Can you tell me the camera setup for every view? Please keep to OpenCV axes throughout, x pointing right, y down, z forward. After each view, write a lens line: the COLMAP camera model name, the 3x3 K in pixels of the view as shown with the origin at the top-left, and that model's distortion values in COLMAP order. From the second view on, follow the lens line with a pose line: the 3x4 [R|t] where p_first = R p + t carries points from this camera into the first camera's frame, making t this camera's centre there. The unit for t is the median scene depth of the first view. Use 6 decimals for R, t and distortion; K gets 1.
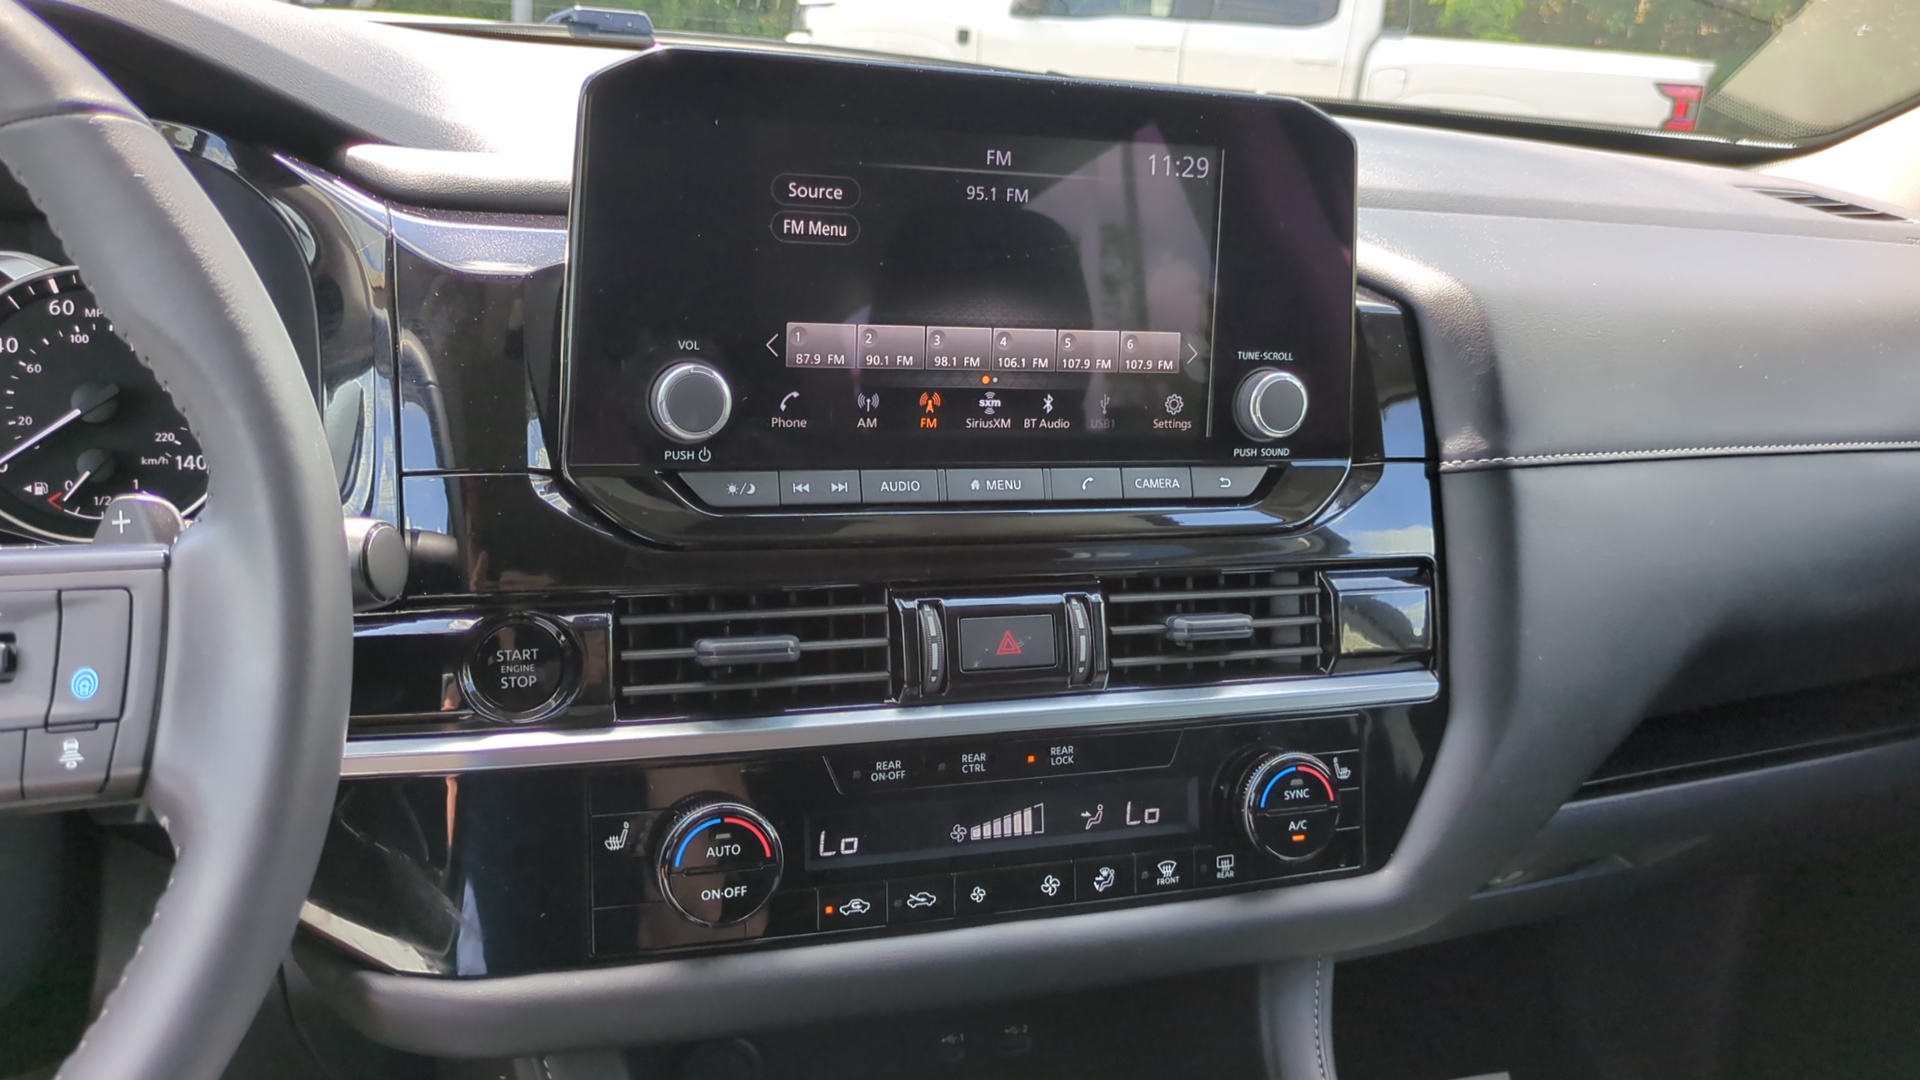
lens RADIAL K [[1626.1, 0, 960.9], [0, 1626.1, 534.2], [0, 0, 1]] dist [0.068538, -0.137815]
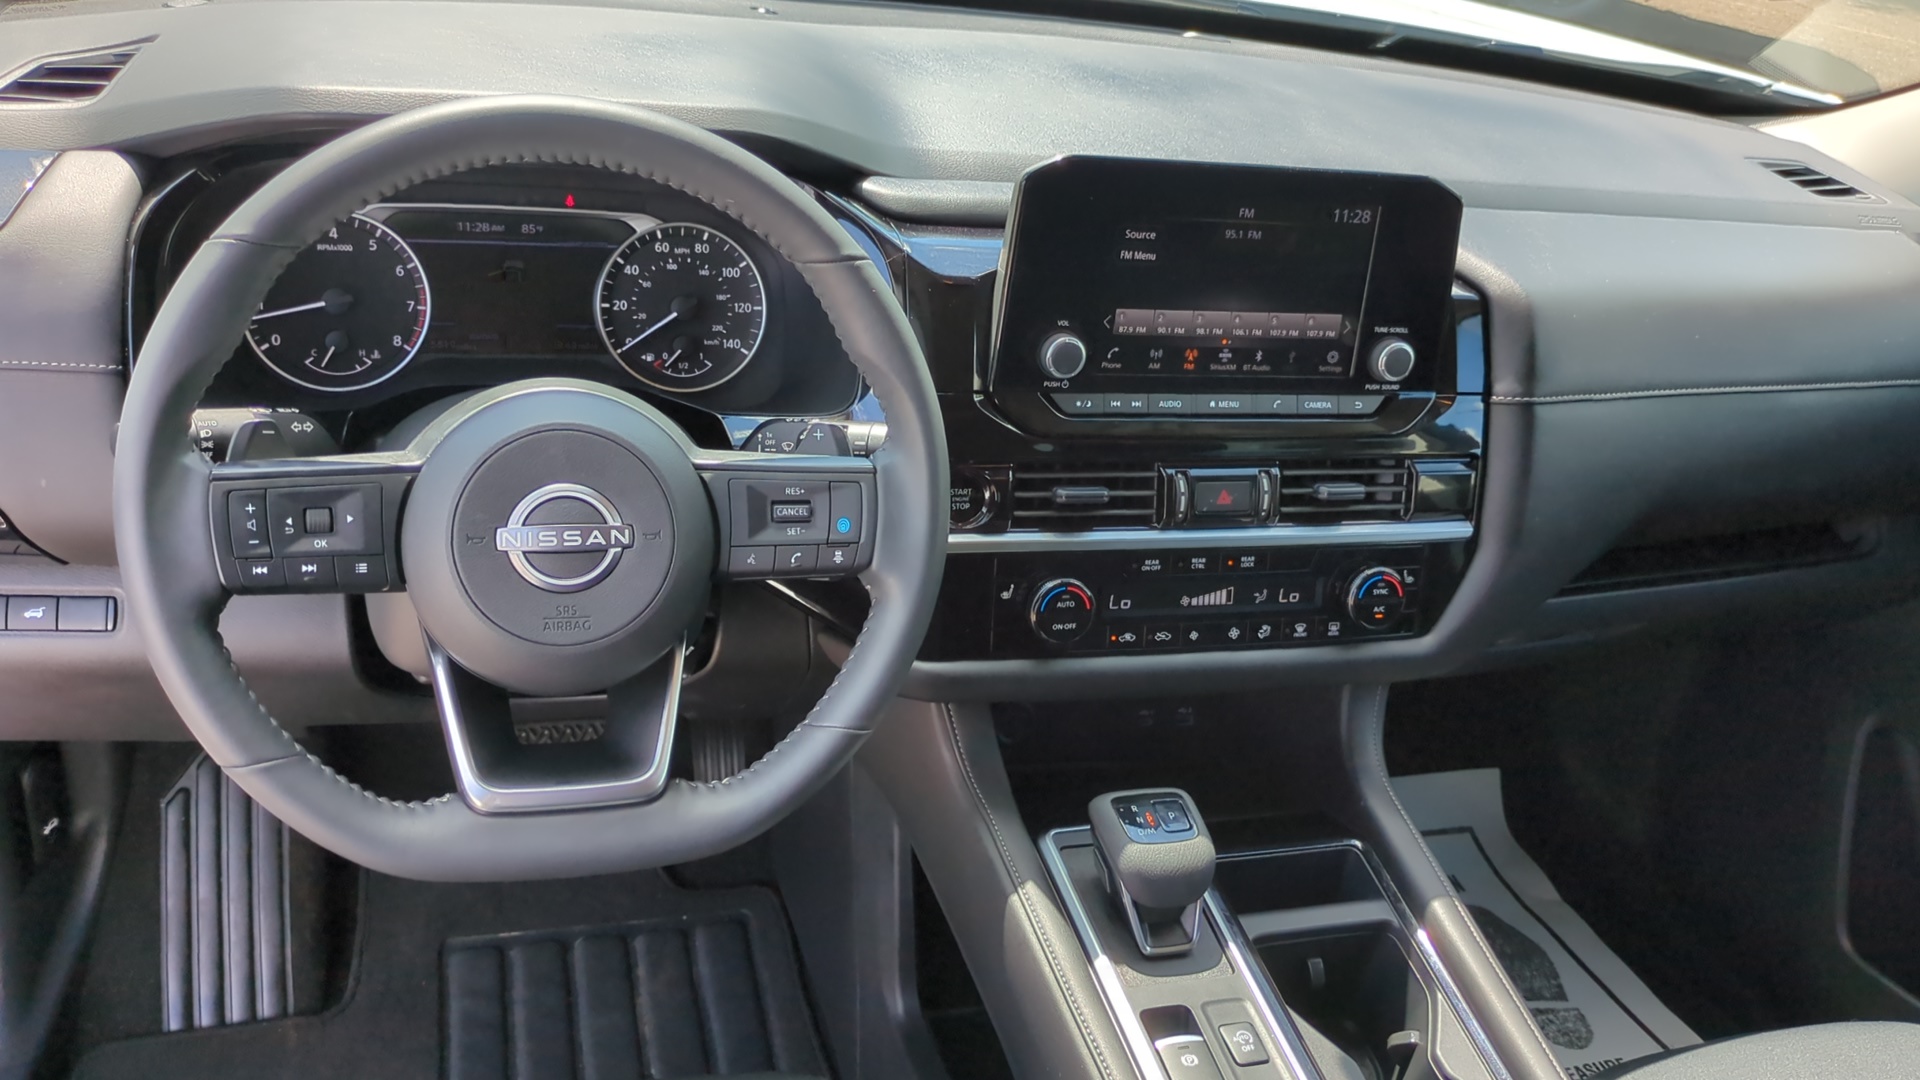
lens RADIAL K [[1626.1, 0, 960.9], [0, 1626.1, 534.2], [0, 0, 1]] dist [0.068538, -0.137815]
pose [[0.996842, 0.072431, -0.032565, -0.187518], [-0.065137, 0.980297, 0.186480, -0.196318], [0.045430, -0.183770, 0.981919, -0.714102]]
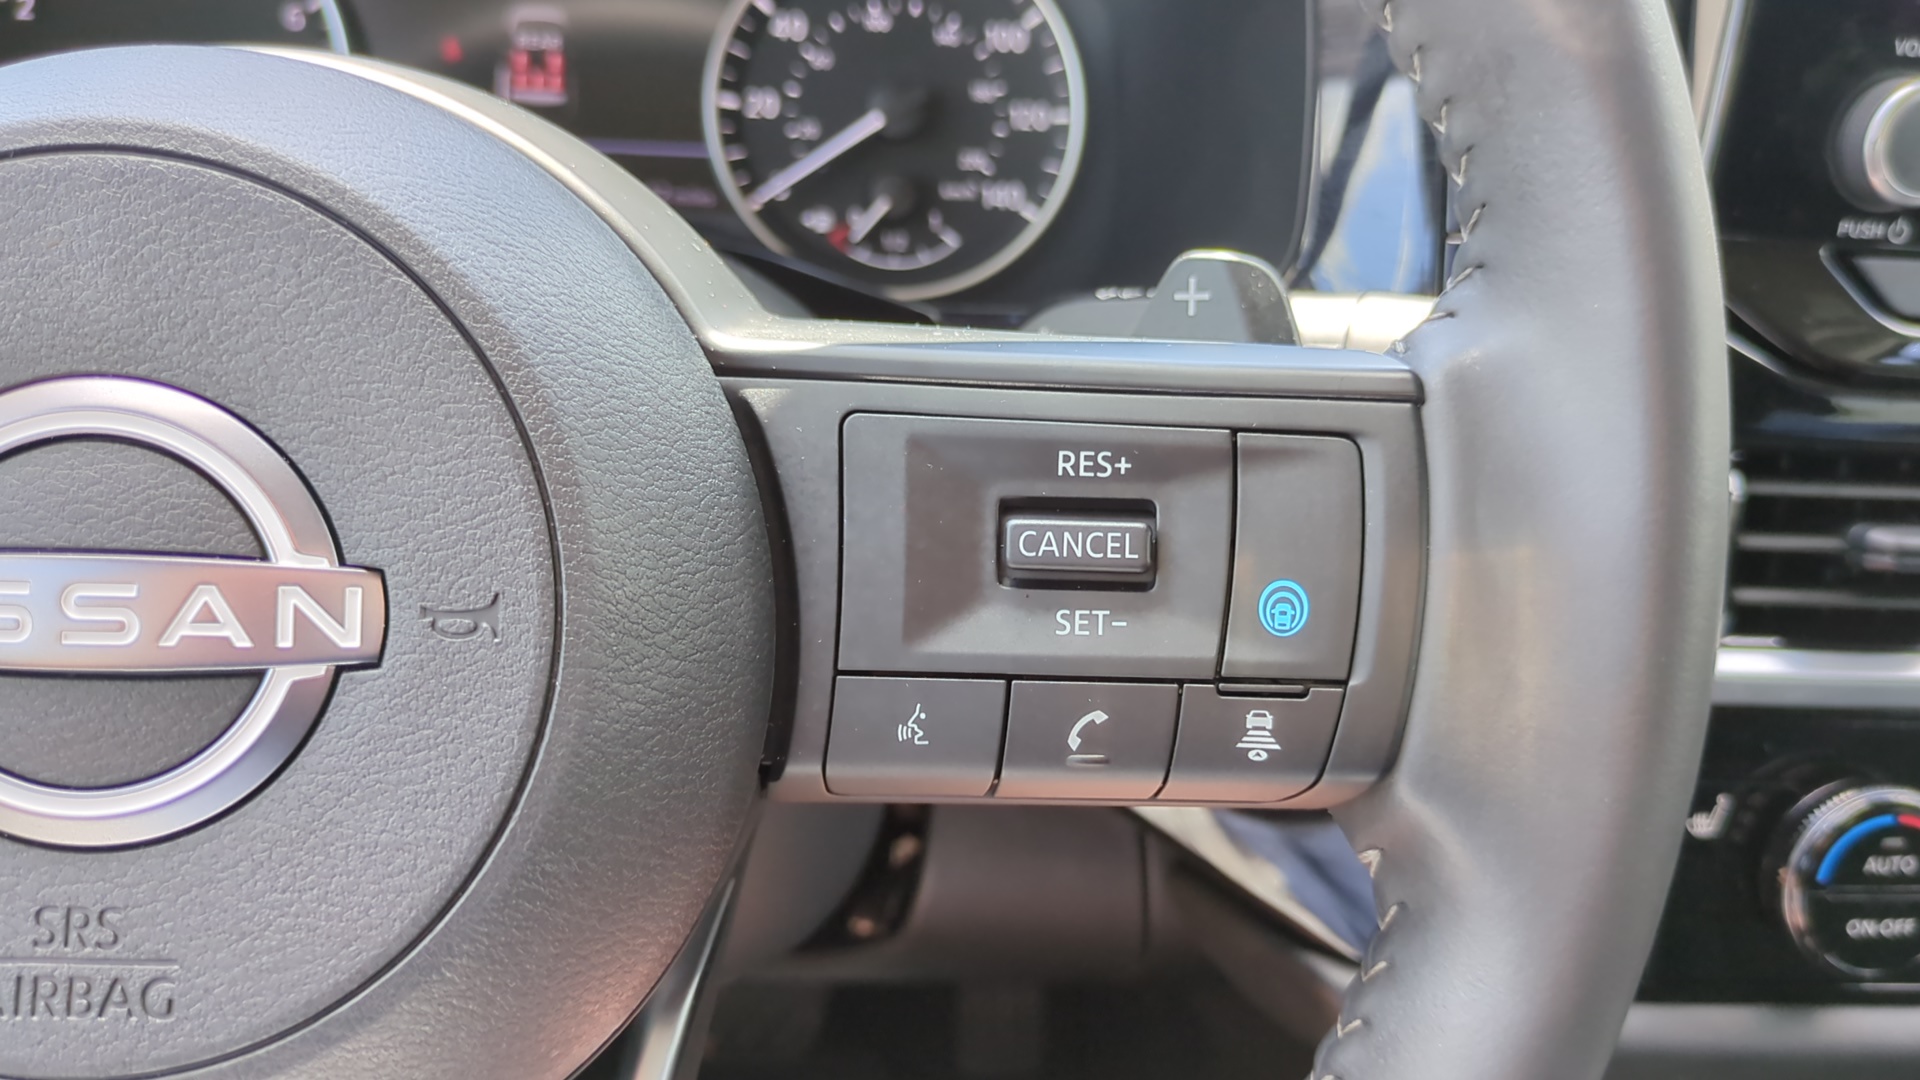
lens RADIAL K [[1632.6, 0, 968.5], [0, 1632.6, 537.1], [0, 0, 1]] dist [-0.011750, -0.016961]
pose [[0.963417, 0.104329, -0.246866, -0.311757], [-0.066799, 0.985526, 0.155807, -0.005906], [0.259548, -0.133617, 0.956442, 0.283533]]
